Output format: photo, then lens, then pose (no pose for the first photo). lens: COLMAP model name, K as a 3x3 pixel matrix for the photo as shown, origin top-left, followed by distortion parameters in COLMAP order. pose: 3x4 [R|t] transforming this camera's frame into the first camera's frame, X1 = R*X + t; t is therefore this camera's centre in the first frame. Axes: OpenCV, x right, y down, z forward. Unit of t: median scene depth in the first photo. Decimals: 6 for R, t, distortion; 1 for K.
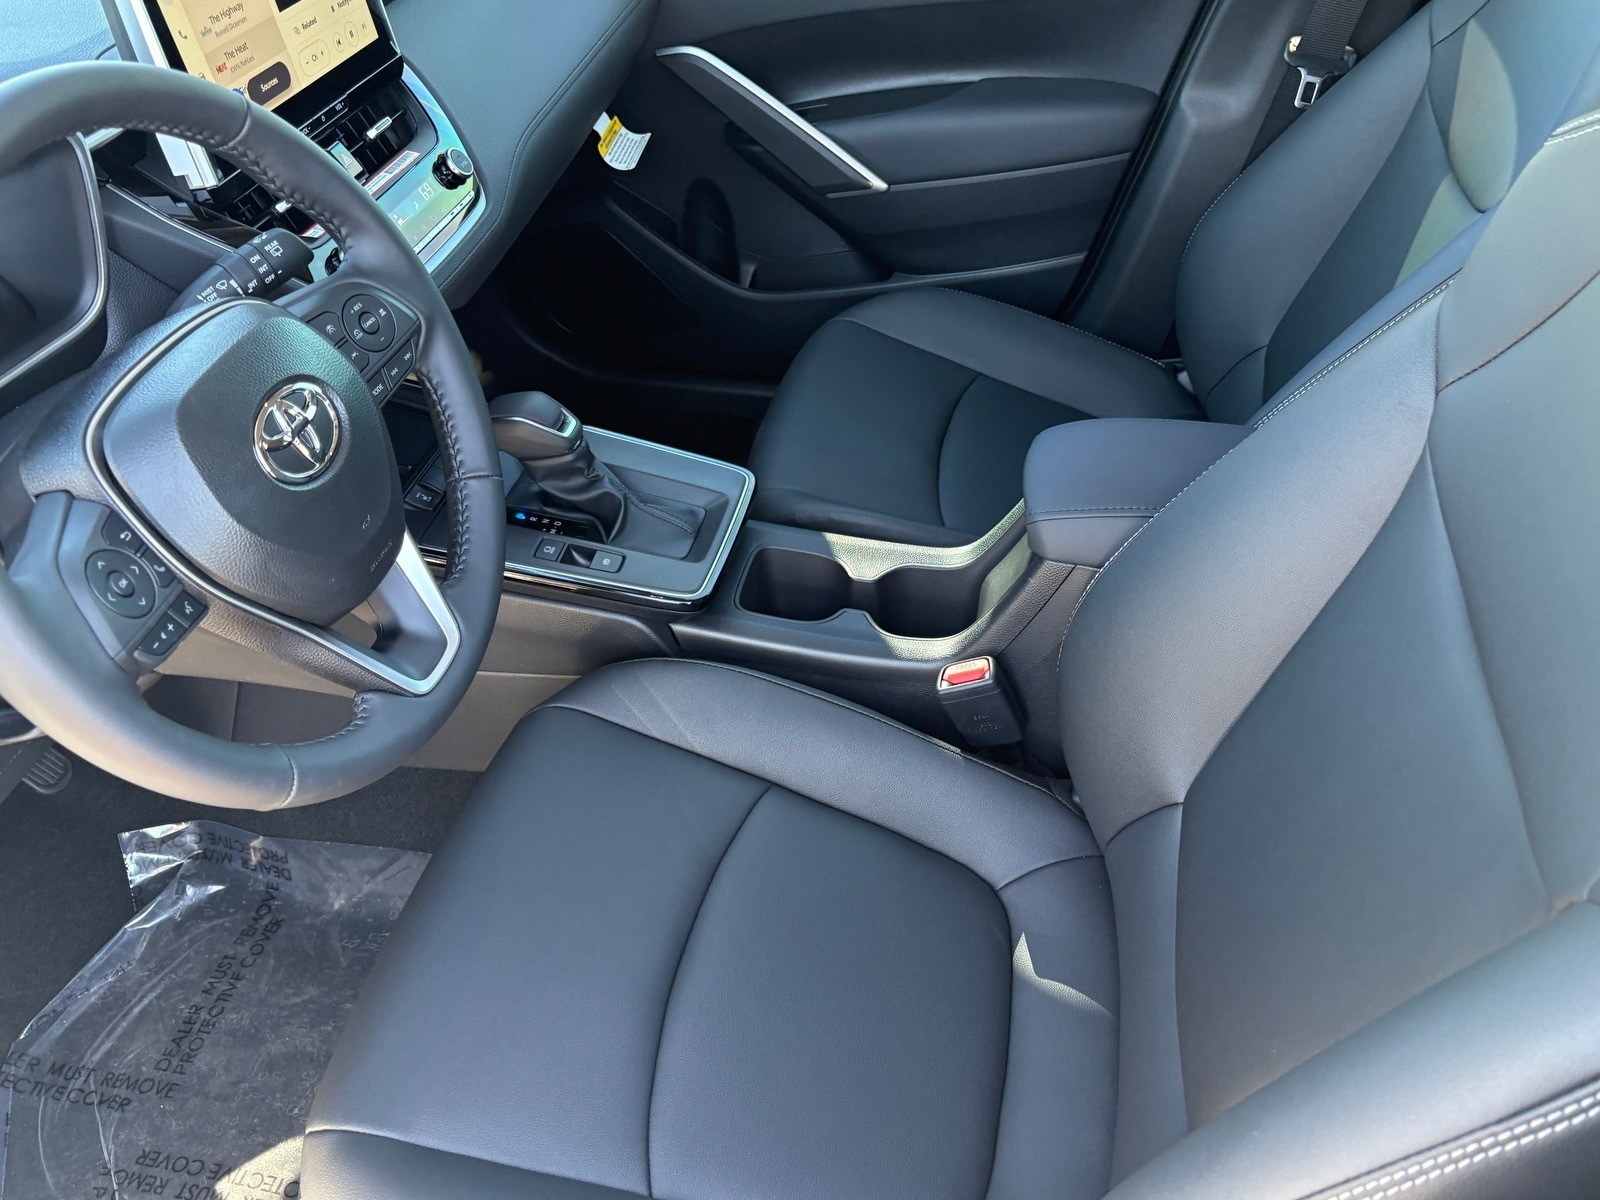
lens RADIAL K [[1330.2, 0, 799.8], [0, 1330.2, 611.0], [0, 0, 1]] dist [0.042742, -0.053162]
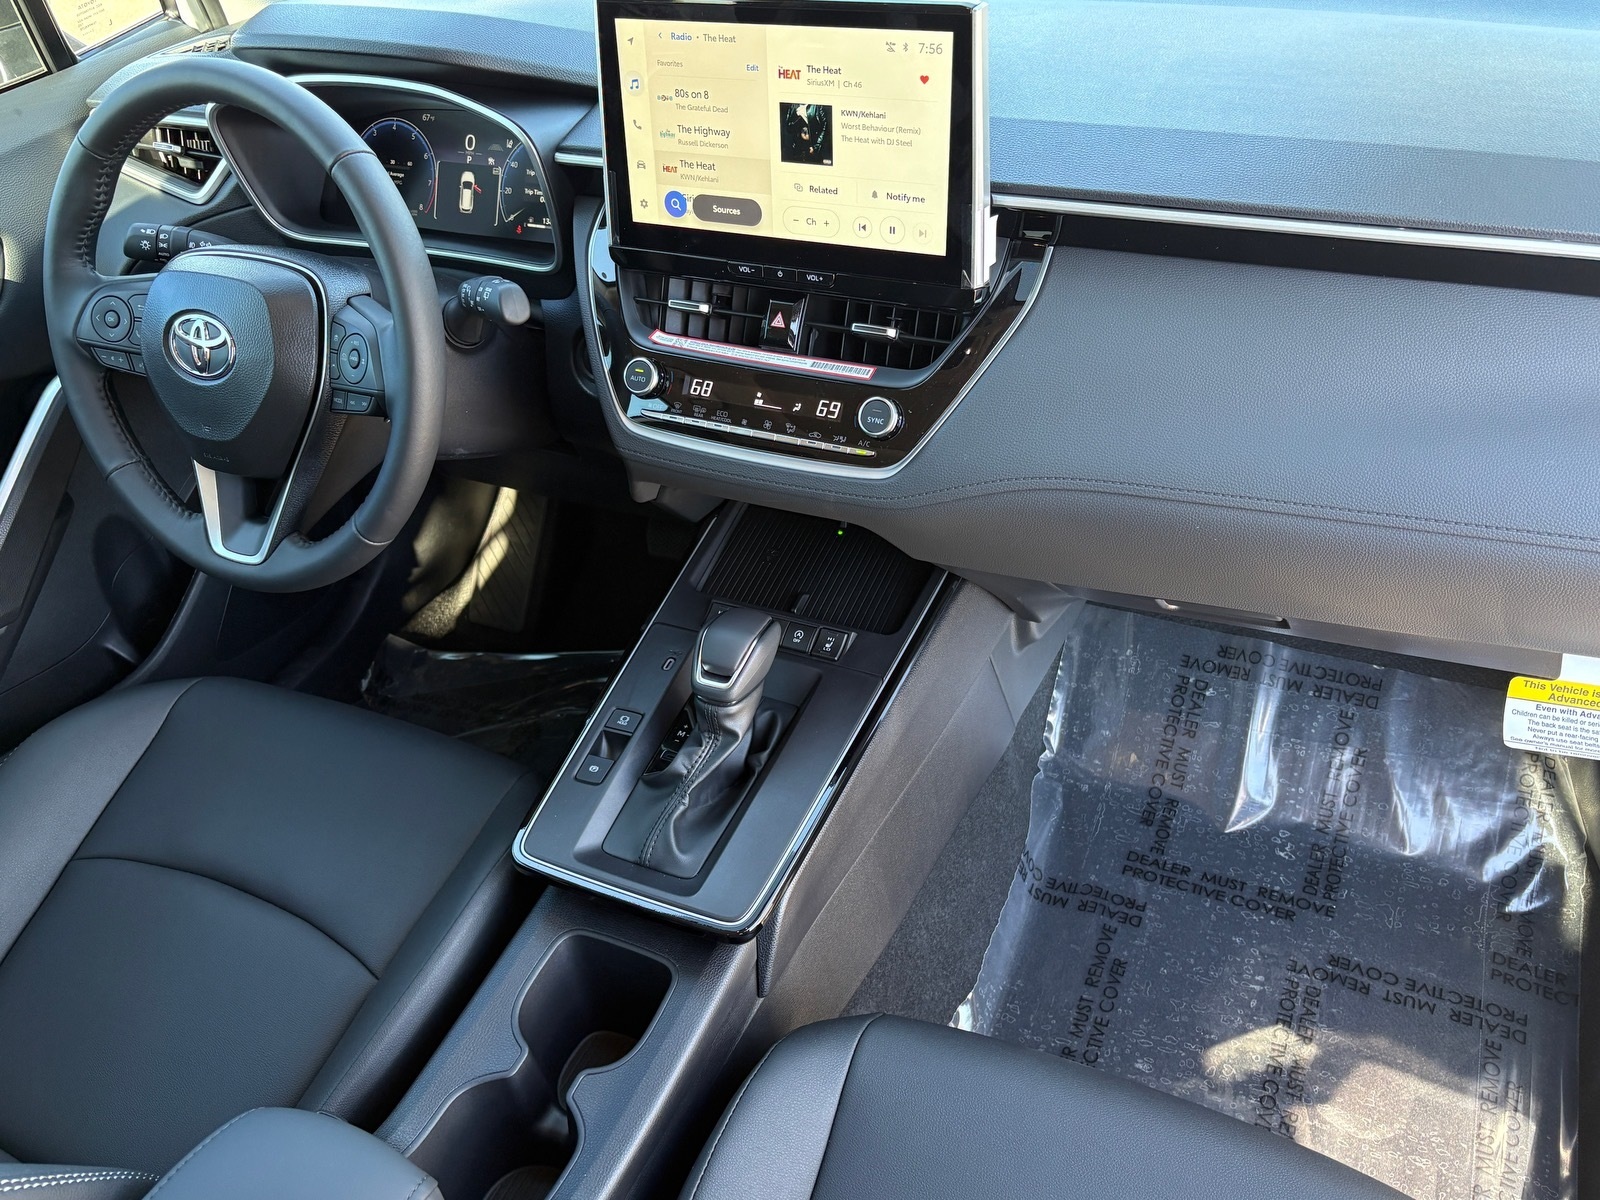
lens RADIAL K [[1330.2, 0, 805.3], [0, 1330.2, 603.0], [0, 0, 1]] dist [0.042742, -0.053162]
pose [[-0.238148, 0.640883, -0.729763, 0.420094], [-0.533115, 0.541808, 0.649794, -0.777340], [0.811833, 0.543795, 0.212634, 0.856876]]
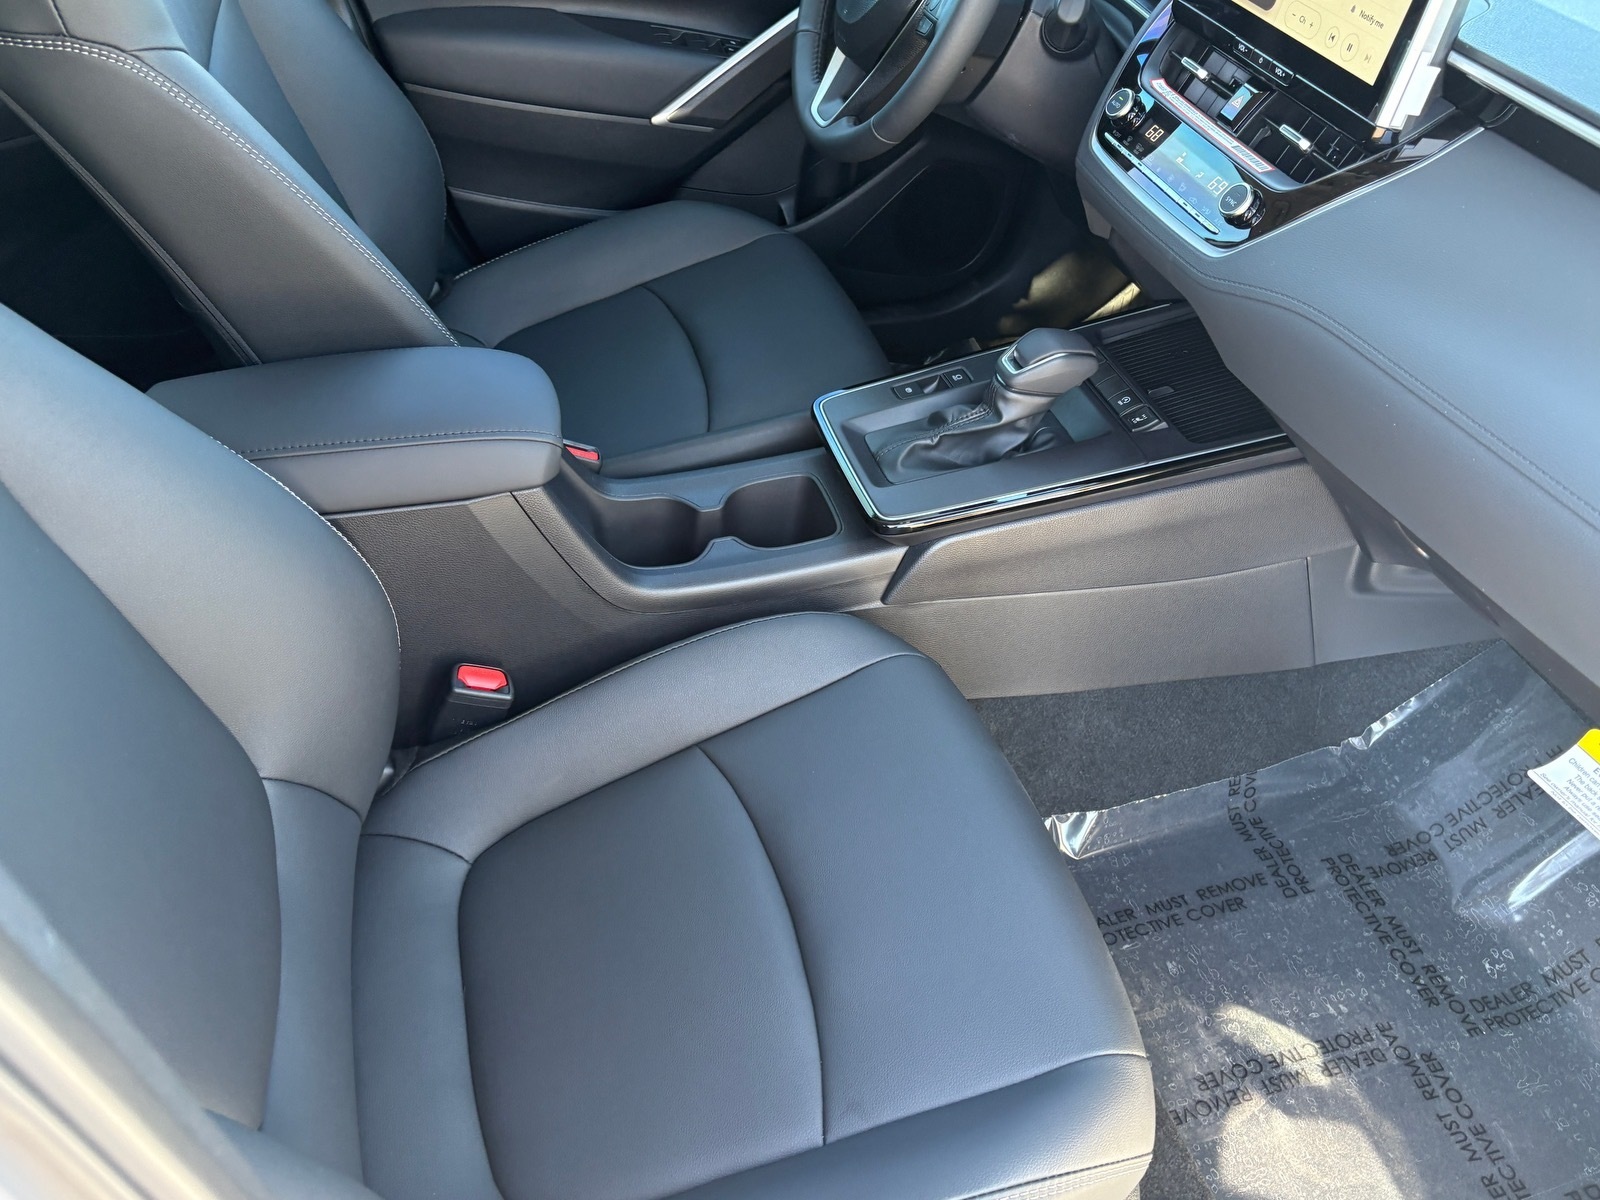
lens RADIAL K [[1330.2, 0, 802.4], [0, 1330.2, 584.9], [0, 0, 1]] dist [0.042742, -0.053162]
pose [[-0.884490, 0.275691, -0.376393, 0.398839], [-0.323322, 0.219427, 0.920497, -0.999108], [0.336364, 0.935867, -0.104944, 1.236952]]
